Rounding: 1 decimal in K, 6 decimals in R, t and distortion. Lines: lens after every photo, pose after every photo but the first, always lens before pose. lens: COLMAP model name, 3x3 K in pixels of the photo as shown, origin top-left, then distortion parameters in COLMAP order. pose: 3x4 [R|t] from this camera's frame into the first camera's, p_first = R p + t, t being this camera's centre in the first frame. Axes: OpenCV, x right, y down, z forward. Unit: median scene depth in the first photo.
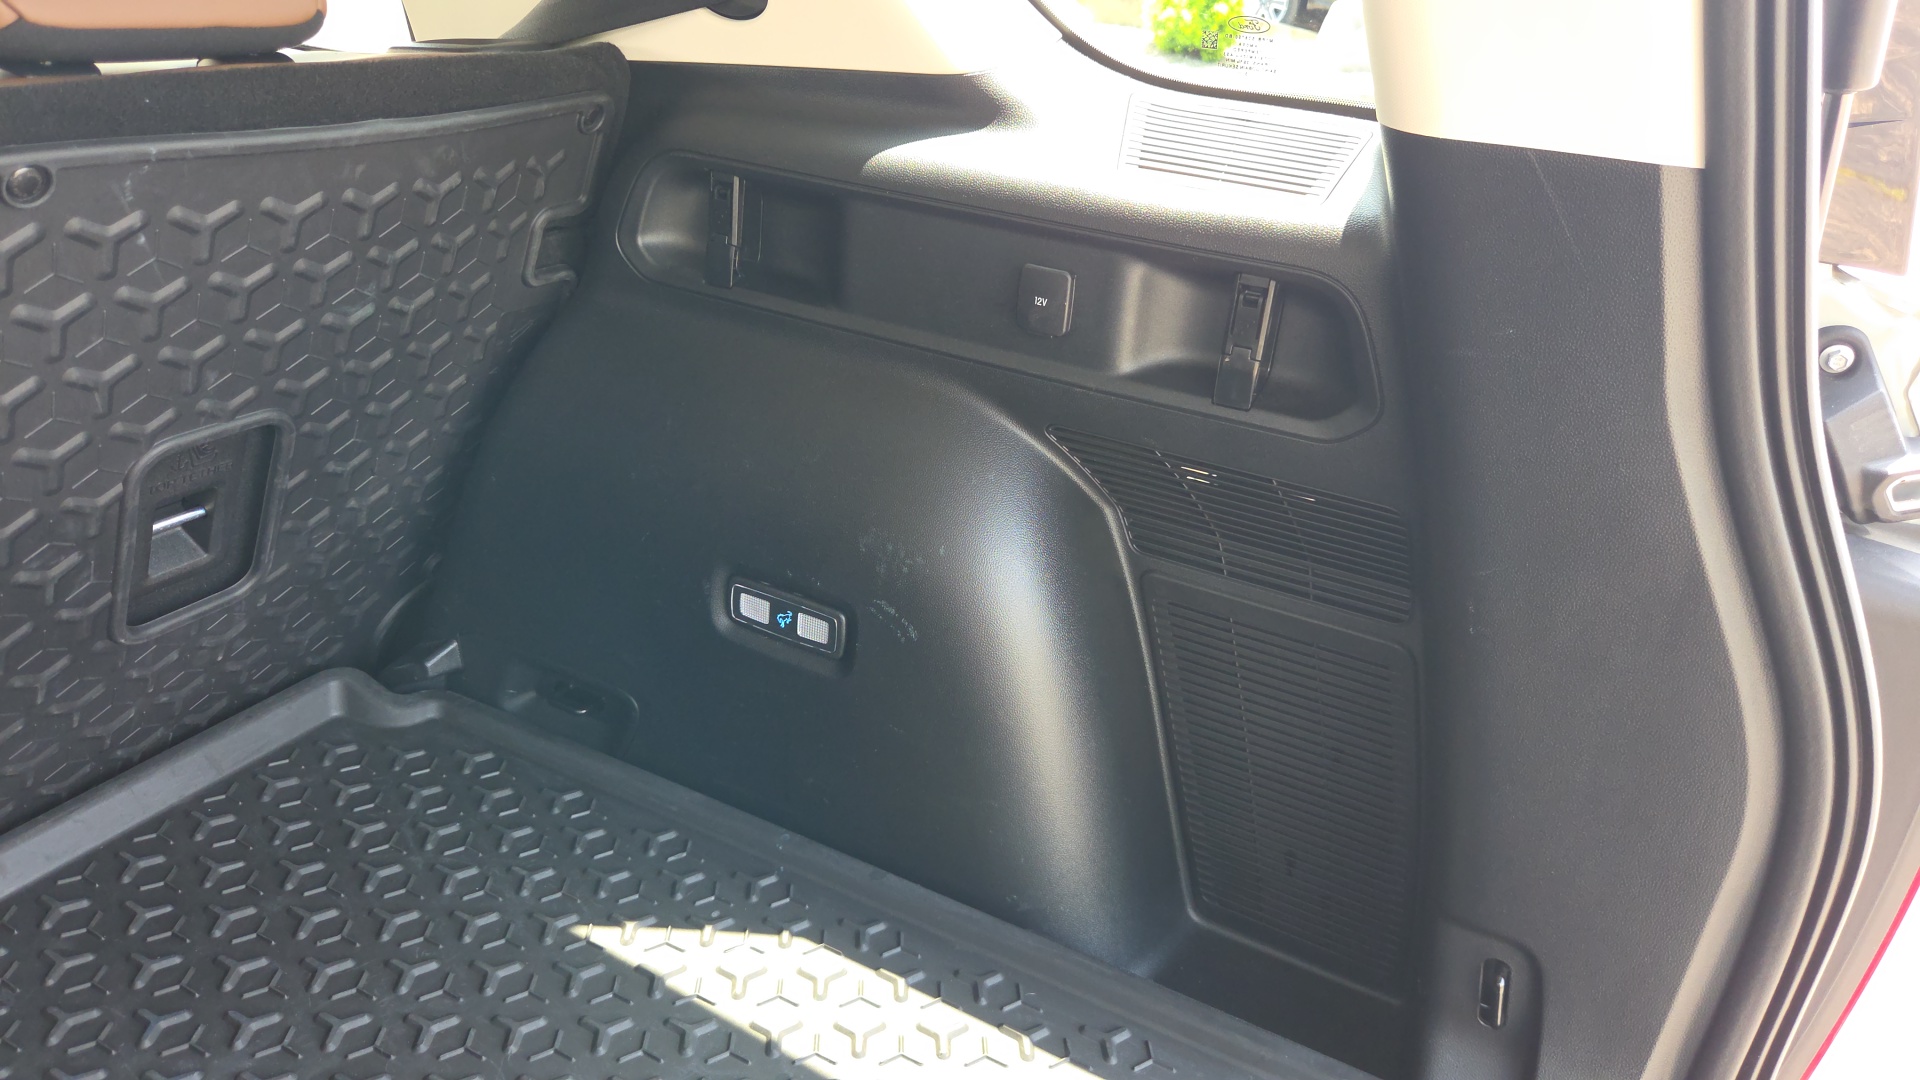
lens RADIAL K [[1285.9, 0, 944.9], [0, 1285.9, 524.5], [0, 0, 1]] dist [0.063488, -0.046556]
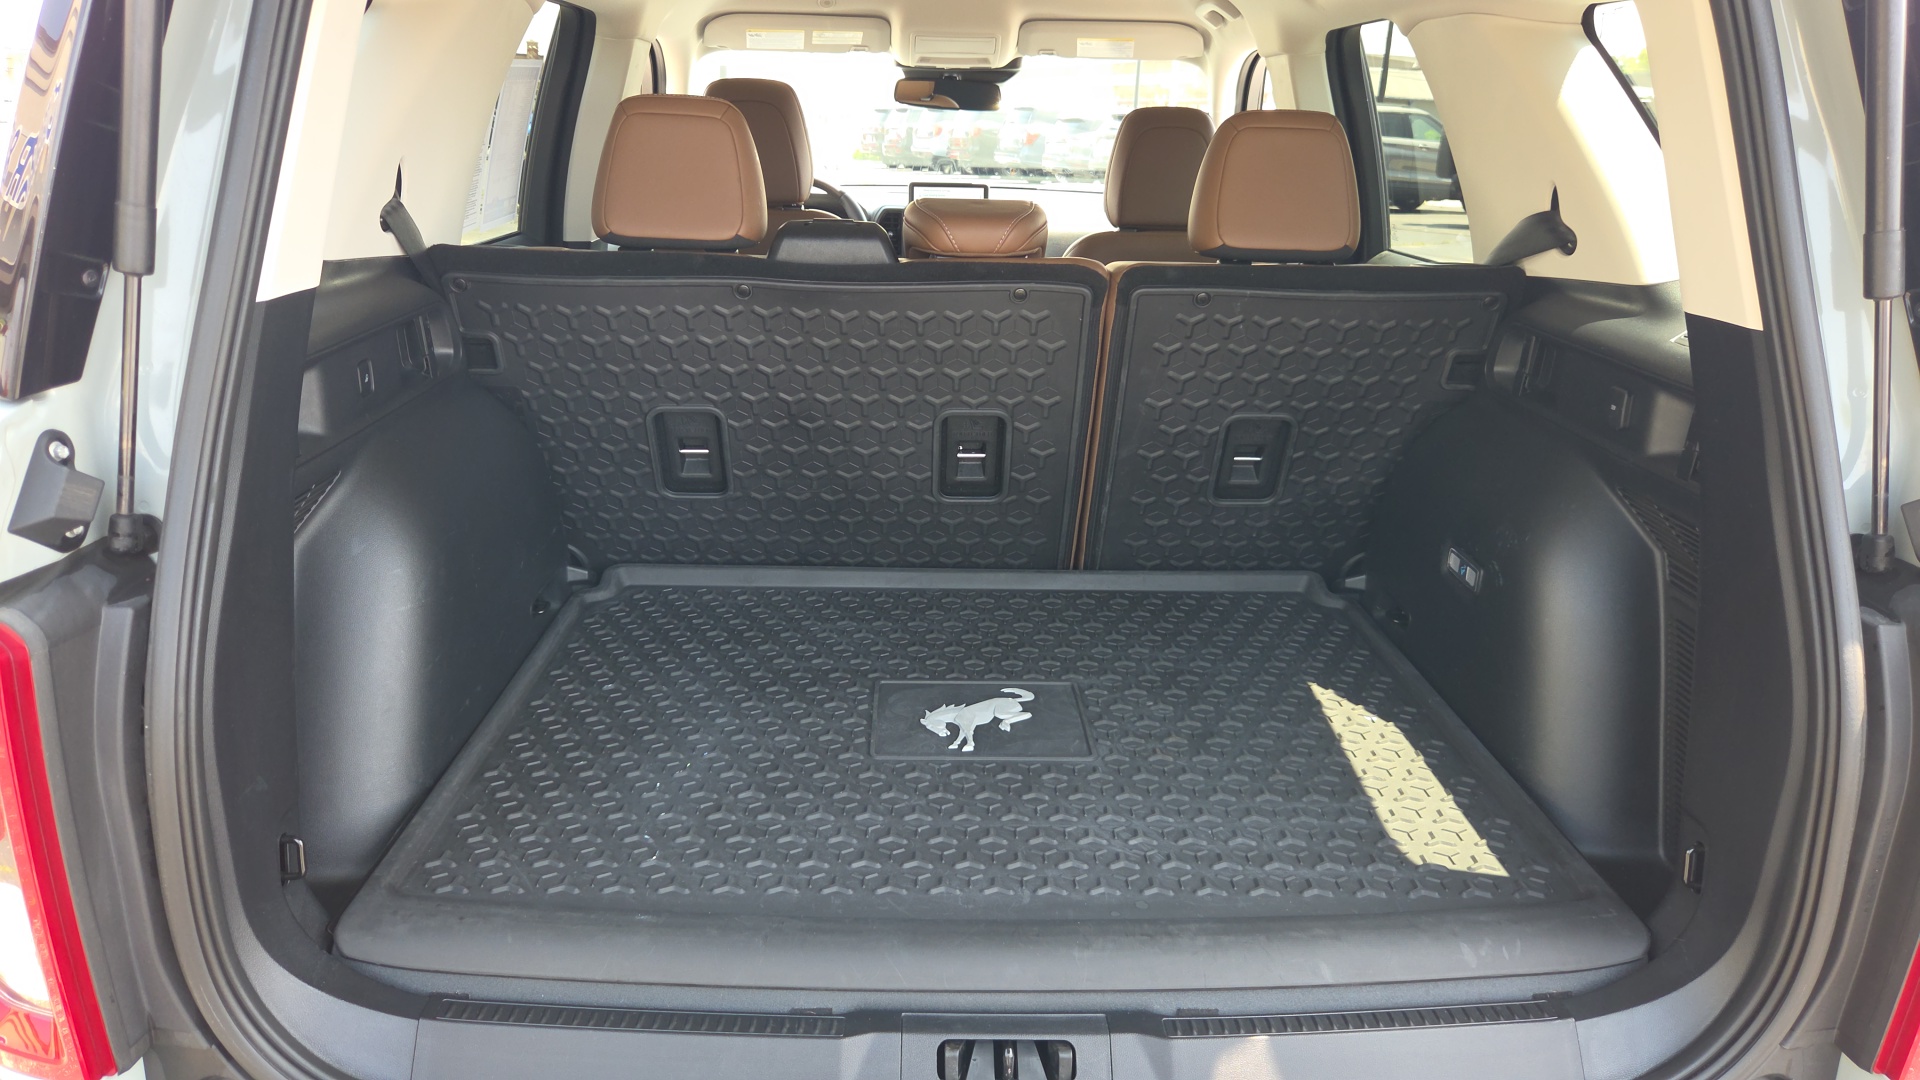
lens RADIAL K [[1285.9, 0, 969.7], [0, 1285.9, 531.8], [0, 0, 1]] dist [0.063488, -0.046556]
pose [[0.493543, 0.208697, -0.844311, 1.071555], [-0.353916, 0.934964, 0.024223, 0.228271], [0.794455, 0.286860, 0.535306, -0.534581]]
